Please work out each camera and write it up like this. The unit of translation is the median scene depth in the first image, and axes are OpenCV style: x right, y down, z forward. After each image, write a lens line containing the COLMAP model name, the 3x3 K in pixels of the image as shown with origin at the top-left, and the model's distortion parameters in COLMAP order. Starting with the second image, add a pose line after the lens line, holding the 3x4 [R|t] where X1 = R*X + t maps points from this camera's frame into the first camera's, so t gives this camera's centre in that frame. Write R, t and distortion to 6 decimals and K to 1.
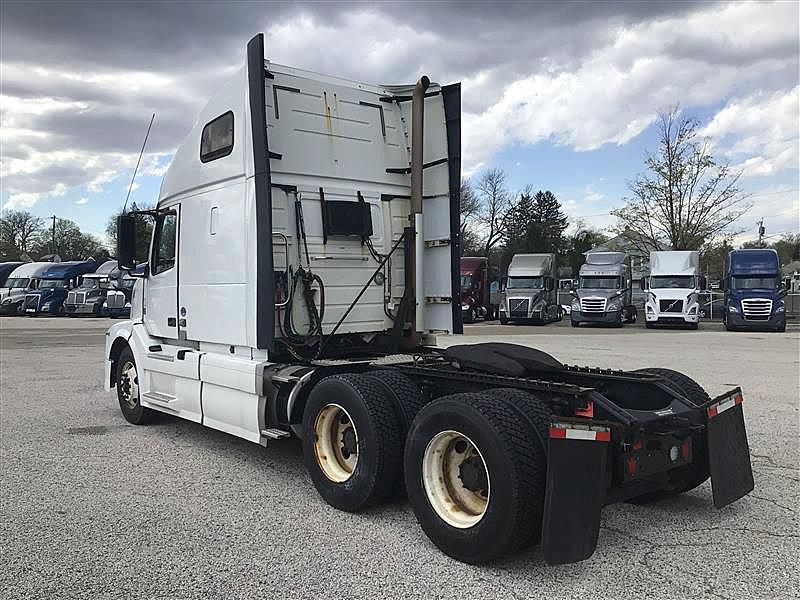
lens RADIAL K [[714.7, 0, 400.0], [0, 714.7, 300.0], [0, 0, 1]] dist [0.092158, 0.000457]
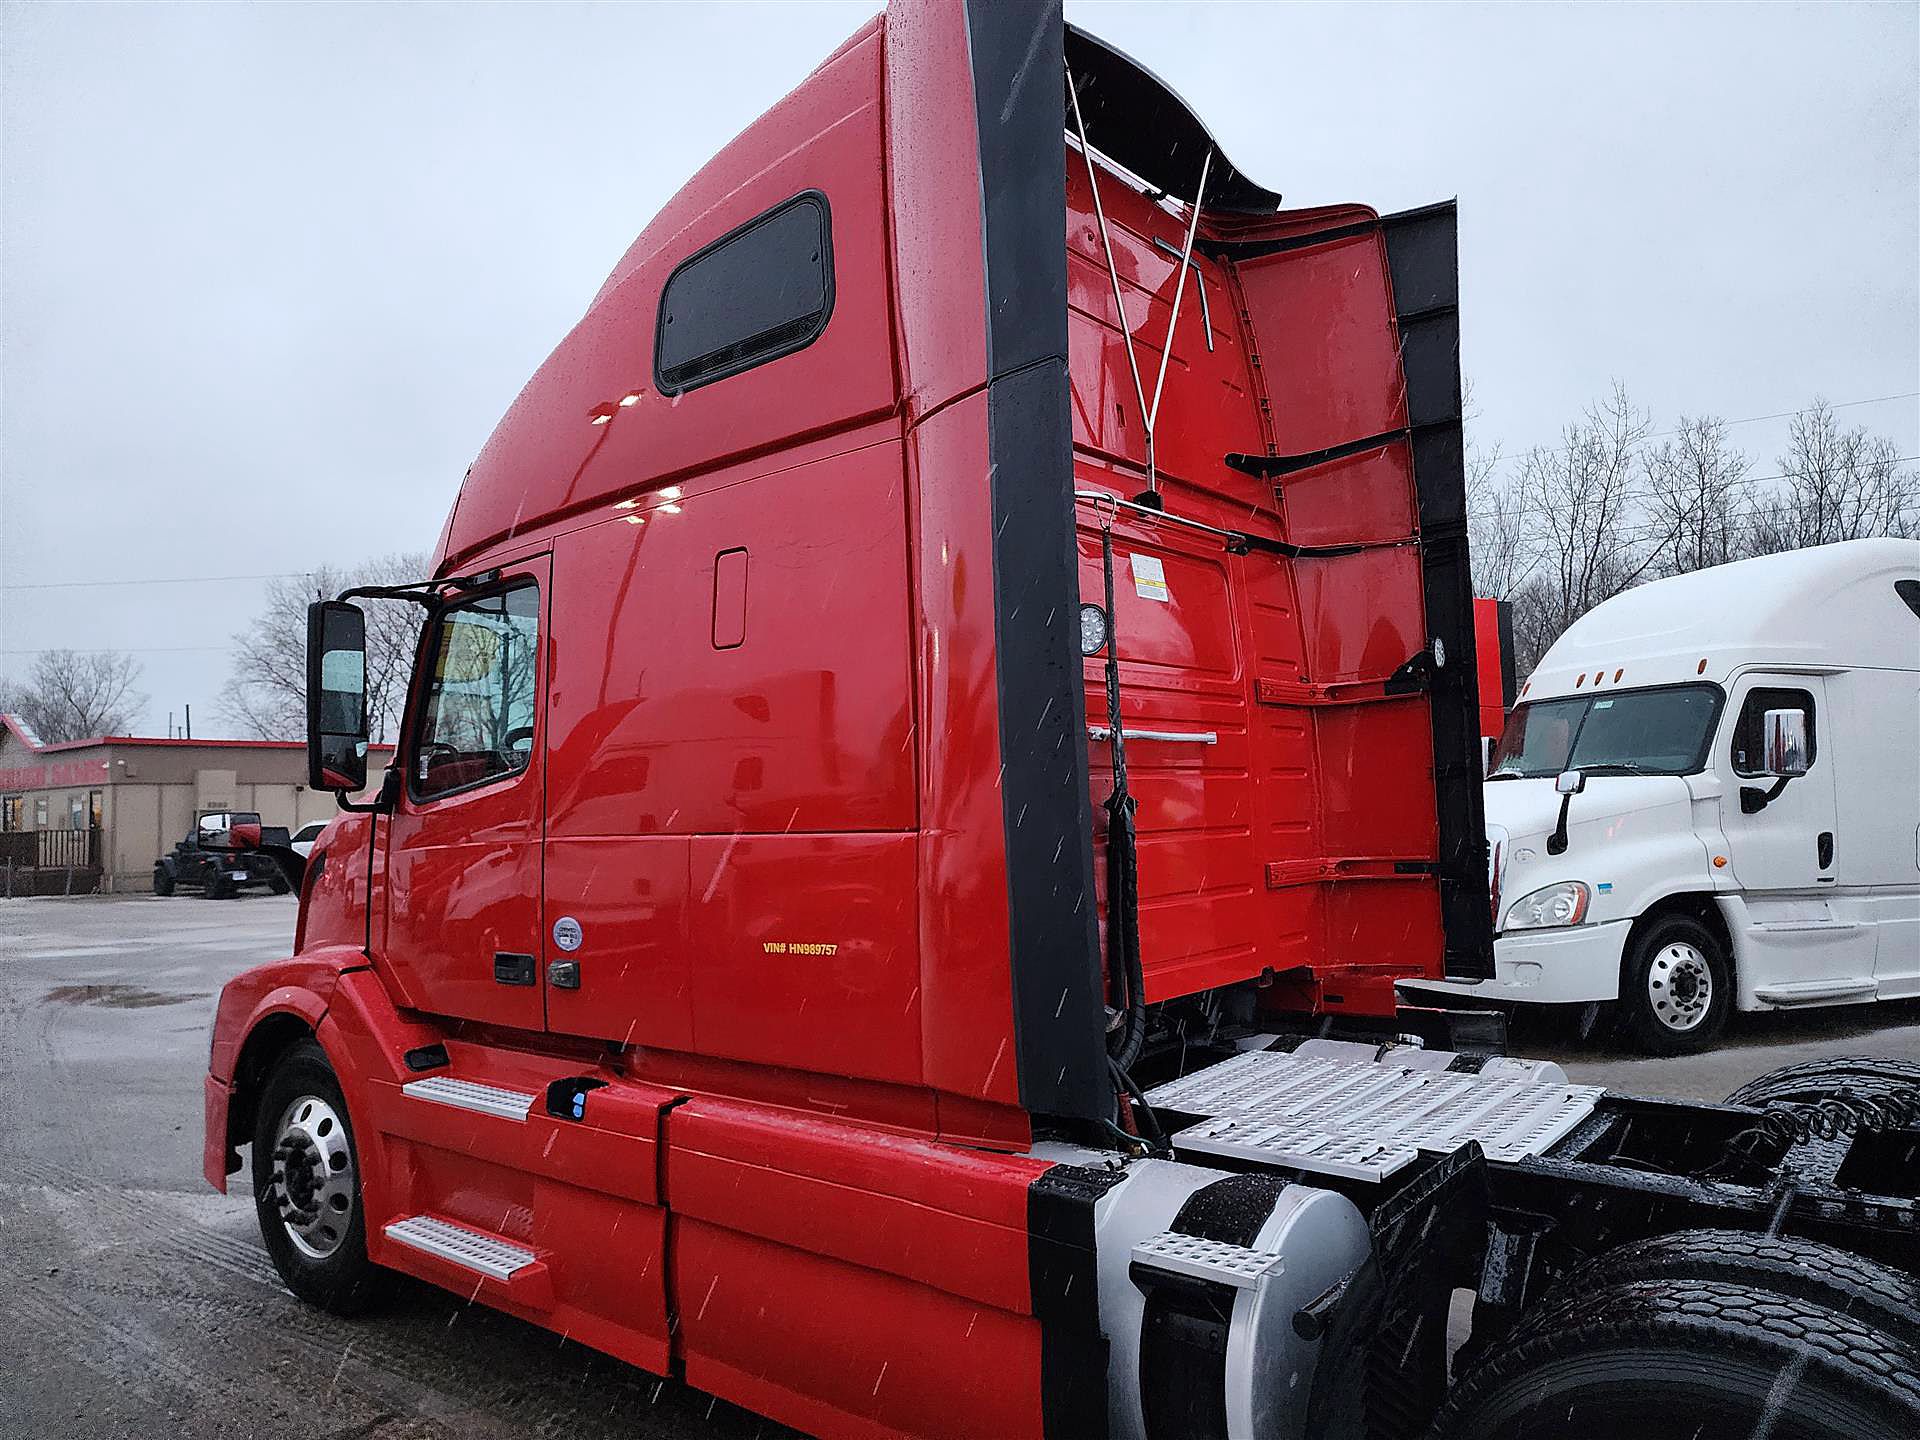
lens RADIAL K [[1360.1, 0, 960.0], [0, 1360.1, 720.0], [0, 0, 1]] dist [0.002827, 0.000673]
pose [[0.983625, -0.003044, 0.180201, -0.244457], [0.017993, 0.996521, -0.081382, -0.020565], [-0.179326, 0.083292, 0.980257, 0.452346]]
